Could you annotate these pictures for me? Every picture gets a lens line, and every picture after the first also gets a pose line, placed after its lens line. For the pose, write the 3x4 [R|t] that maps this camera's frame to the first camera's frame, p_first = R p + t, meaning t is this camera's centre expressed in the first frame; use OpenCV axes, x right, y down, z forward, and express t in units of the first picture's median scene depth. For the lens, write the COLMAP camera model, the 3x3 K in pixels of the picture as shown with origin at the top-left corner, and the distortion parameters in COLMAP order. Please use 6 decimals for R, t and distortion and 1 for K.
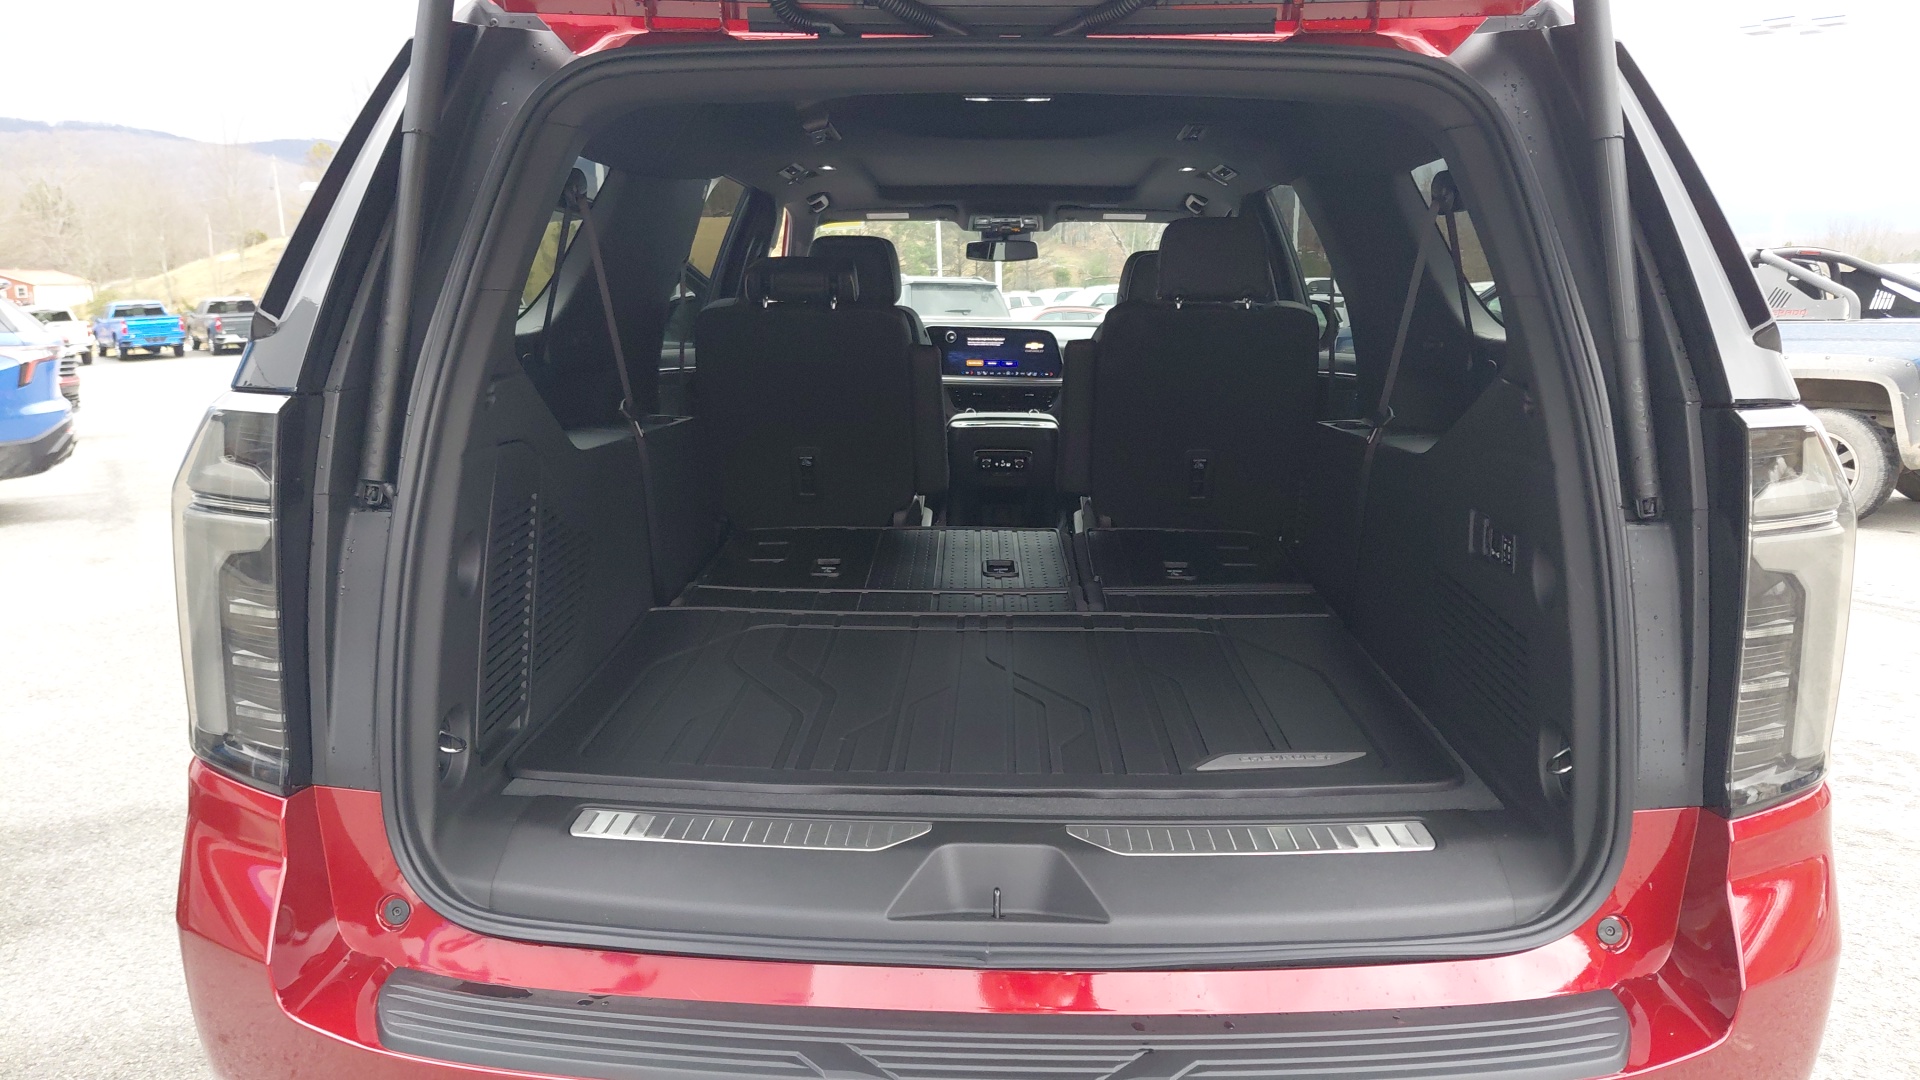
lens RADIAL K [[1424.7, 0, 957.9], [0, 1424.7, 535.3], [0, 0, 1]] dist [0.052212, -0.094937]
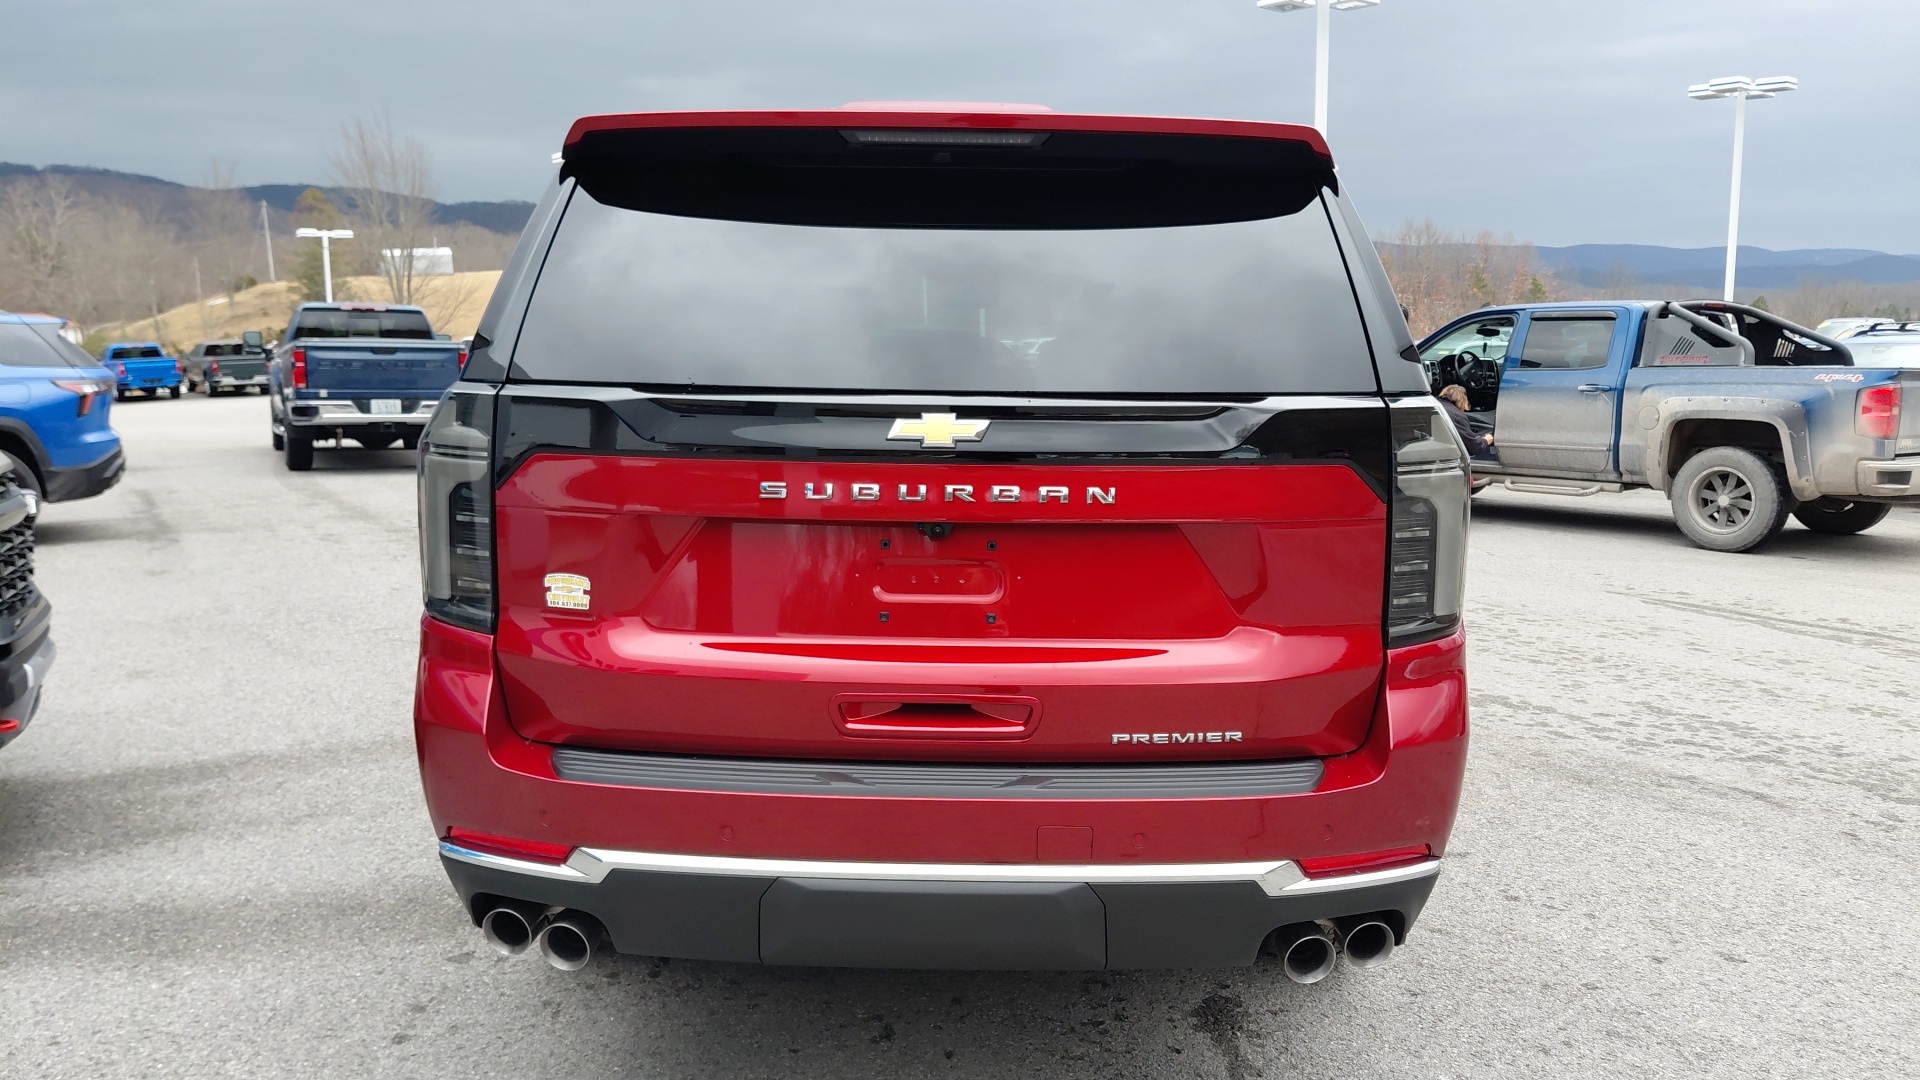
lens RADIAL K [[1424.7, 0, 973.4], [0, 1424.7, 536.8], [0, 0, 1]] dist [0.052212, -0.094937]
pose [[0.999789, 0.002972, 0.020313, 0.004733], [-0.002321, 0.999485, -0.031995, 0.016634], [-0.020398, 0.031941, 0.999282, -0.082451]]
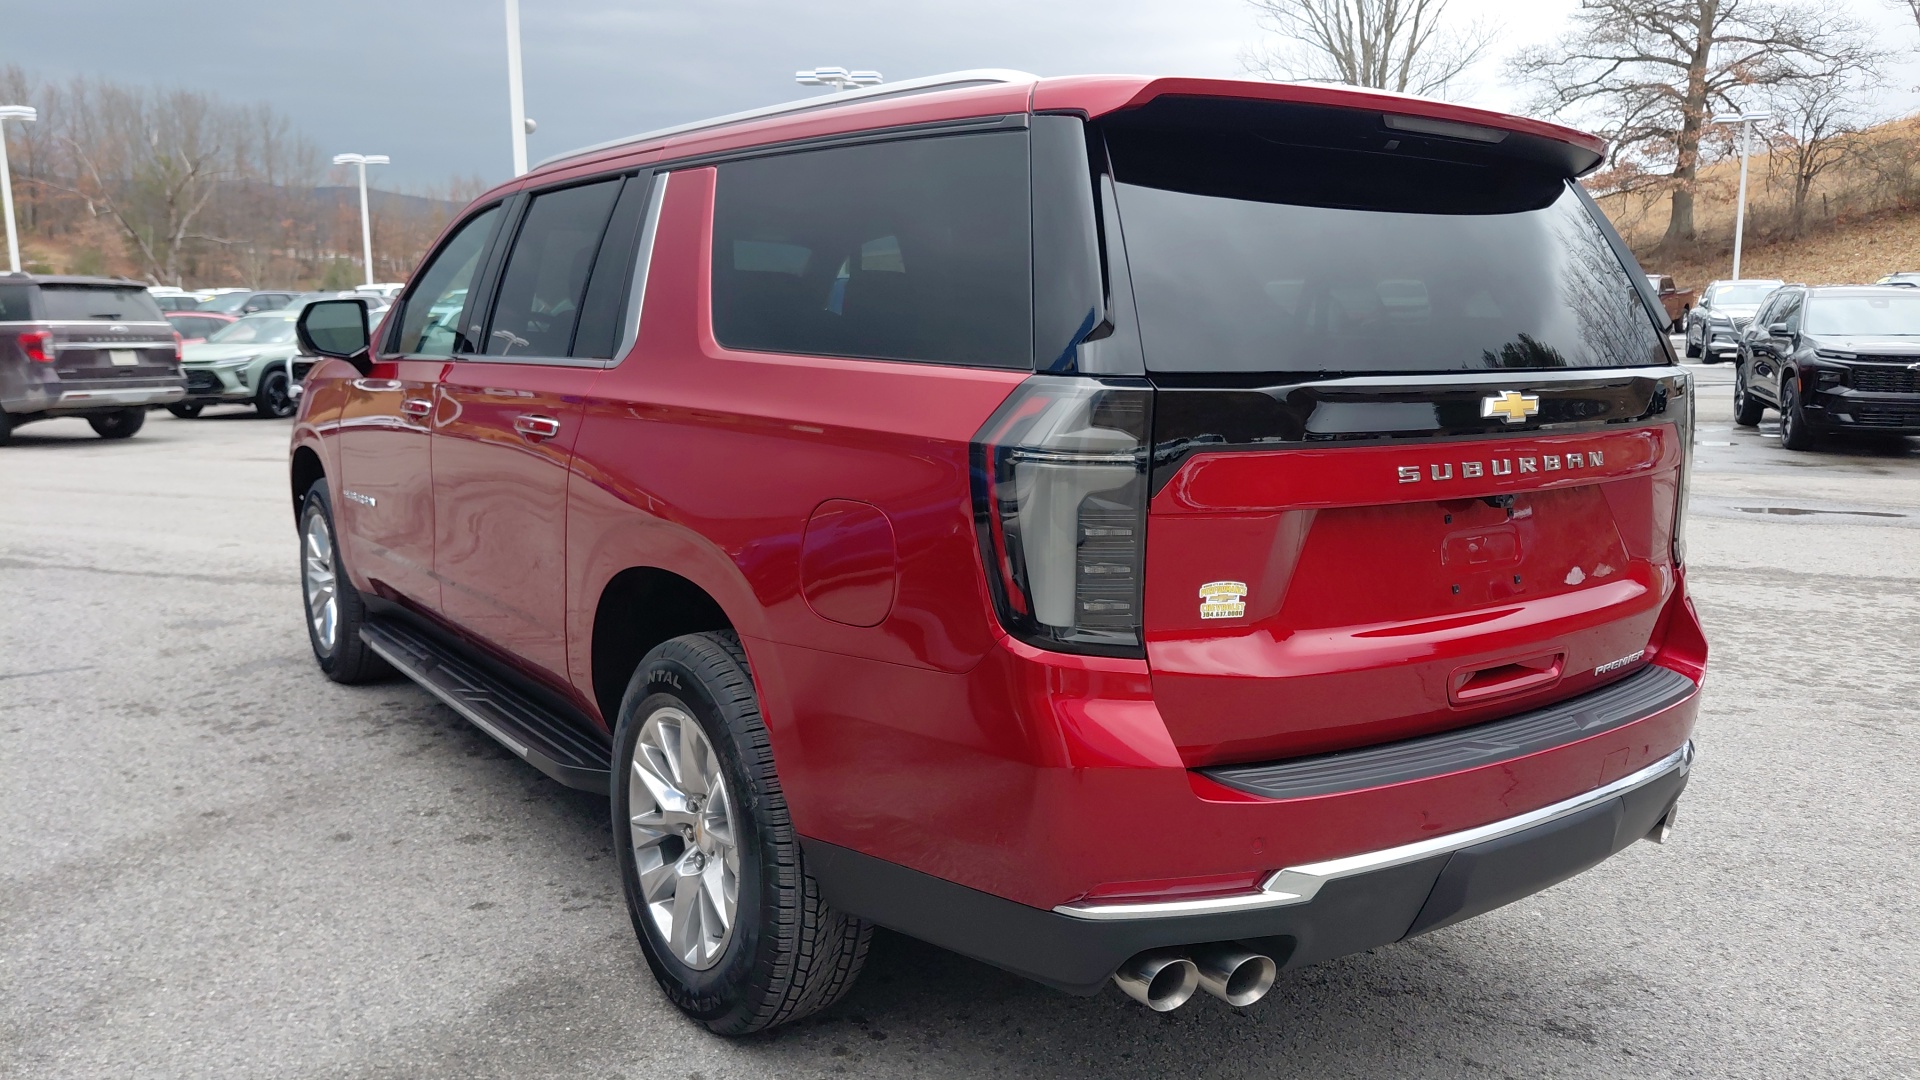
lens RADIAL K [[1424.7, 0, 953.0], [0, 1424.7, 532.4], [0, 0, 1]] dist [0.052212, -0.094937]
pose [[0.792395, -0.090710, 0.603226, -0.207831], [0.095600, 0.995129, 0.024062, -0.000173], [-0.602470, 0.038602, 0.797207, 0.002421]]
